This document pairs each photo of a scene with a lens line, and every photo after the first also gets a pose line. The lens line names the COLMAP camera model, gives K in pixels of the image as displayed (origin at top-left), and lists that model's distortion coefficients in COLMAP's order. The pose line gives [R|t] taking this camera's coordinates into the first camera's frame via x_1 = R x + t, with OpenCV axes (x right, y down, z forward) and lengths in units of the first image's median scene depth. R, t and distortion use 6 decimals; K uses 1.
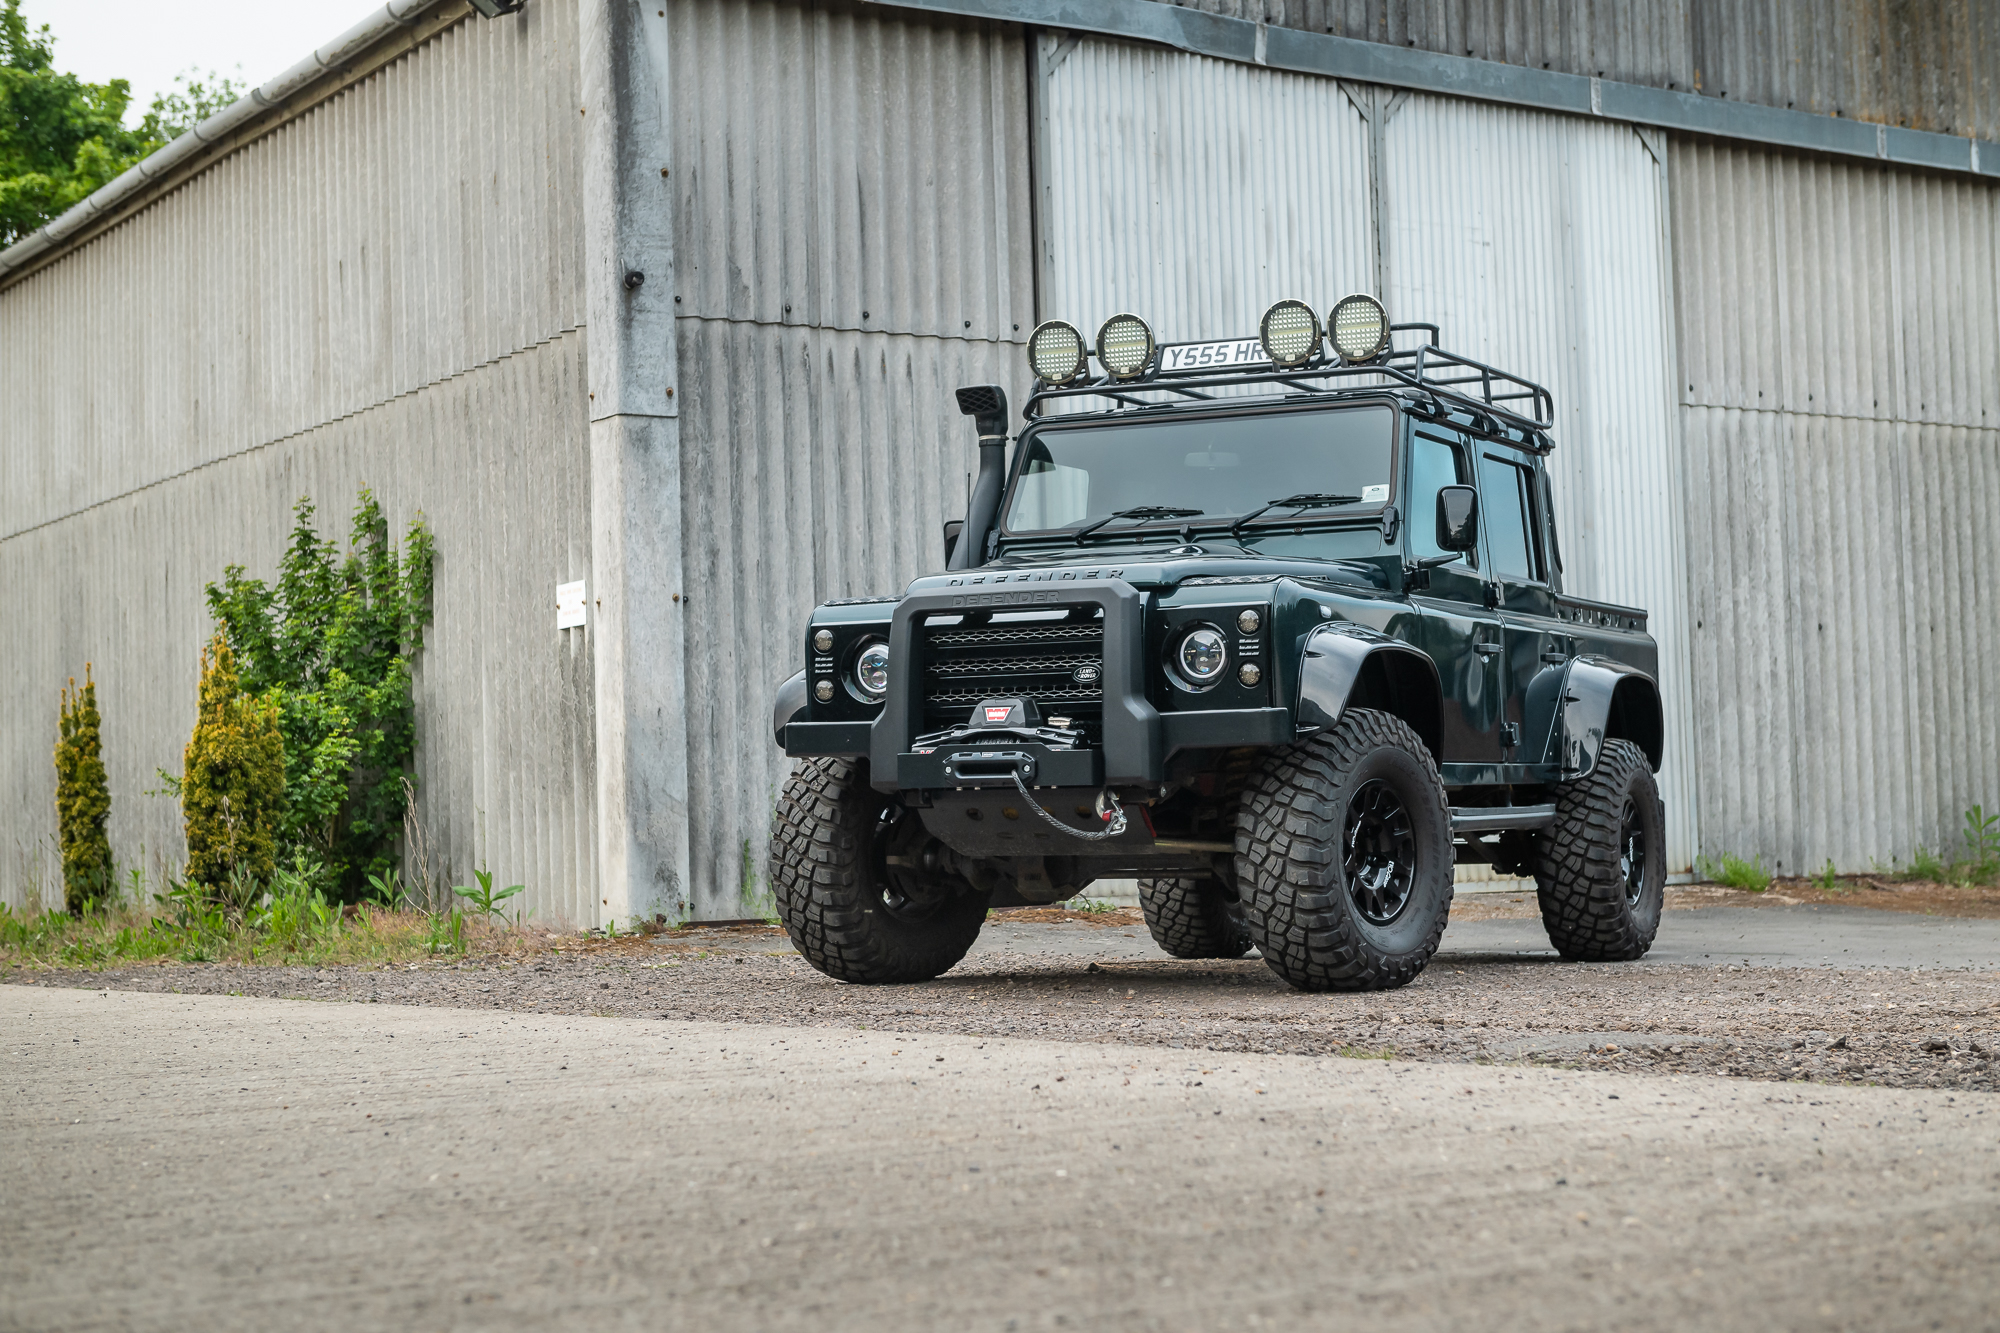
lens RADIAL K [[2945.3, 0, 976.7], [0, 2945.3, 608.9], [0, 0, 1]] dist [-0.018710, 0.000000]
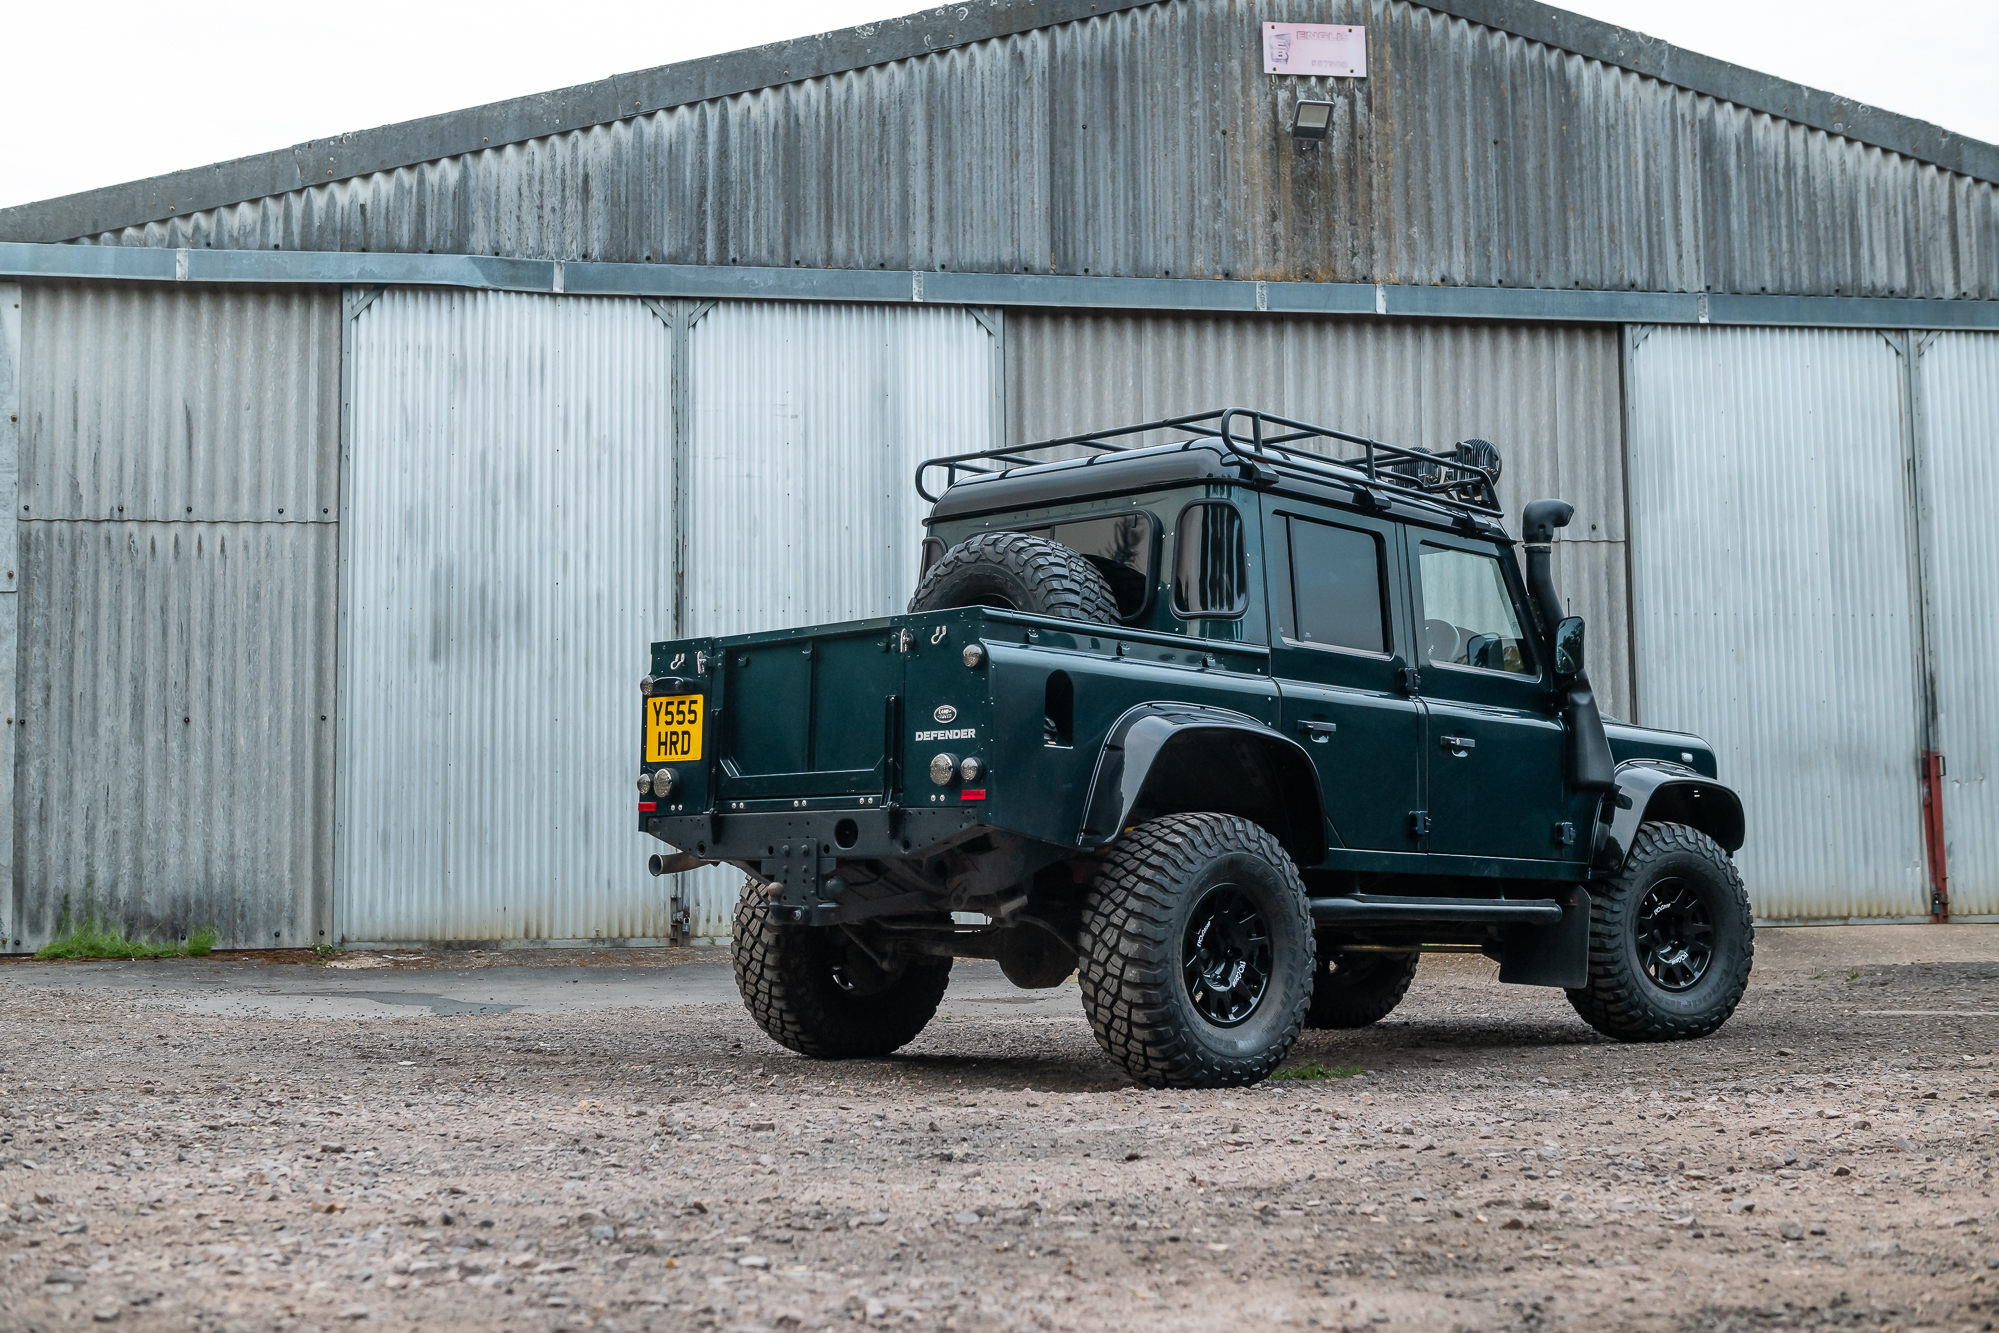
lens RADIAL K [[2501.4, 0, 1009.3], [0, 2501.4, 664.2], [0, 0, 1]] dist [0.004038, 0.000000]
pose [[0.915823, -0.045732, -0.398970, 0.692826], [0.024986, 0.998059, -0.057047, 0.042150], [0.400804, 0.042277, 0.915188, 0.089742]]
